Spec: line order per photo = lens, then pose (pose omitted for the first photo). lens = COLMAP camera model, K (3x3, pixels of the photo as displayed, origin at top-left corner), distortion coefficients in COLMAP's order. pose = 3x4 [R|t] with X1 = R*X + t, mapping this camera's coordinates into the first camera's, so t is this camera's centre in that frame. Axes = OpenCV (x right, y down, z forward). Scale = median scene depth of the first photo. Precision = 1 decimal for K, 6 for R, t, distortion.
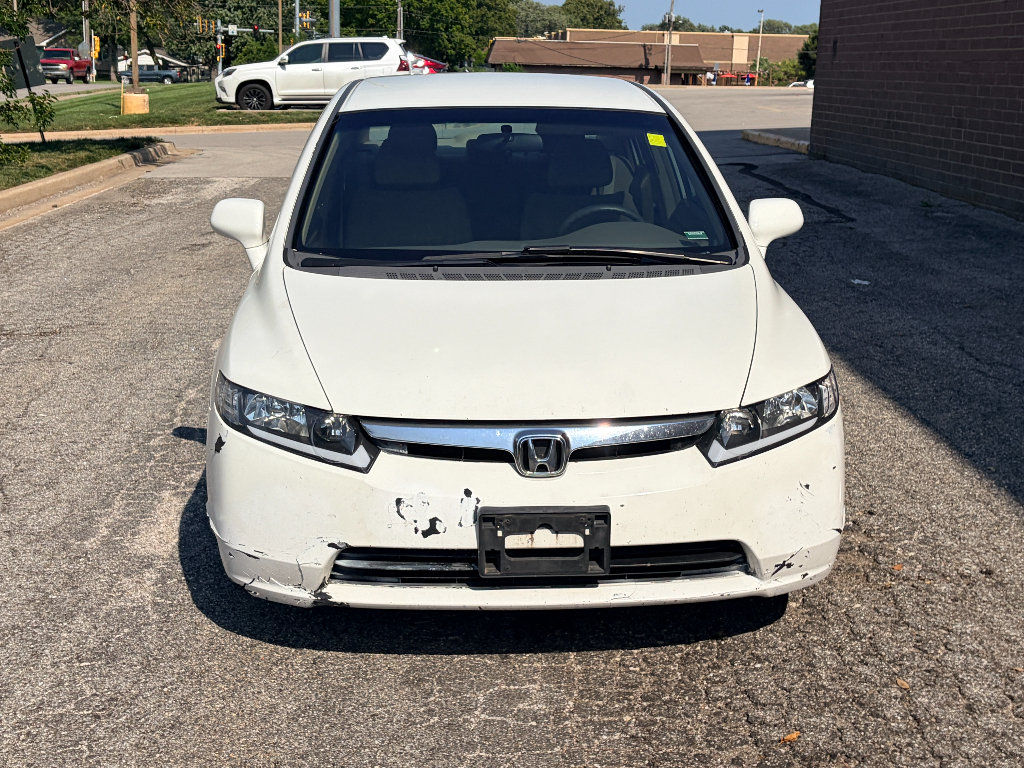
lens RADIAL K [[1399.8, 0, 512.9], [0, 1399.8, 381.8], [0, 0, 1]] dist [0.098393, 0.000000]
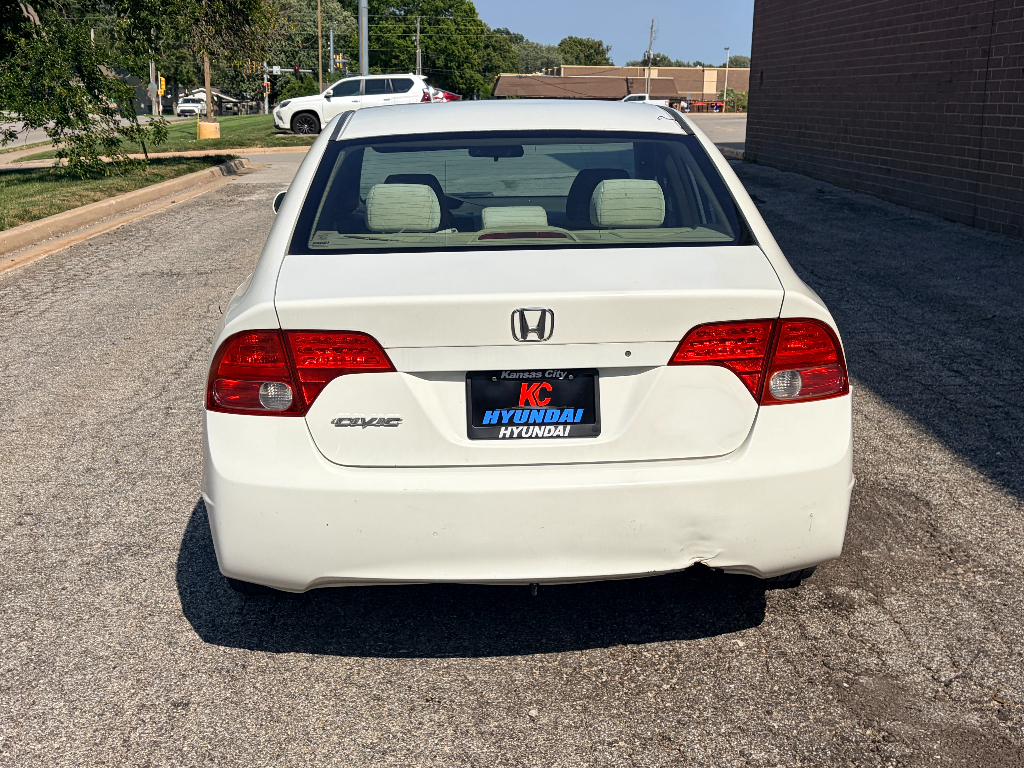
lens RADIAL K [[1269.3, 0, 510.4], [0, 1269.3, 383.9], [0, 0, 1]] dist [0.121493, 0.000000]
pose [[0.999919, -0.010830, -0.006700, 0.000866], [0.010812, 0.999938, -0.002788, 0.030031], [0.006730, 0.002716, 0.999974, -0.115772]]
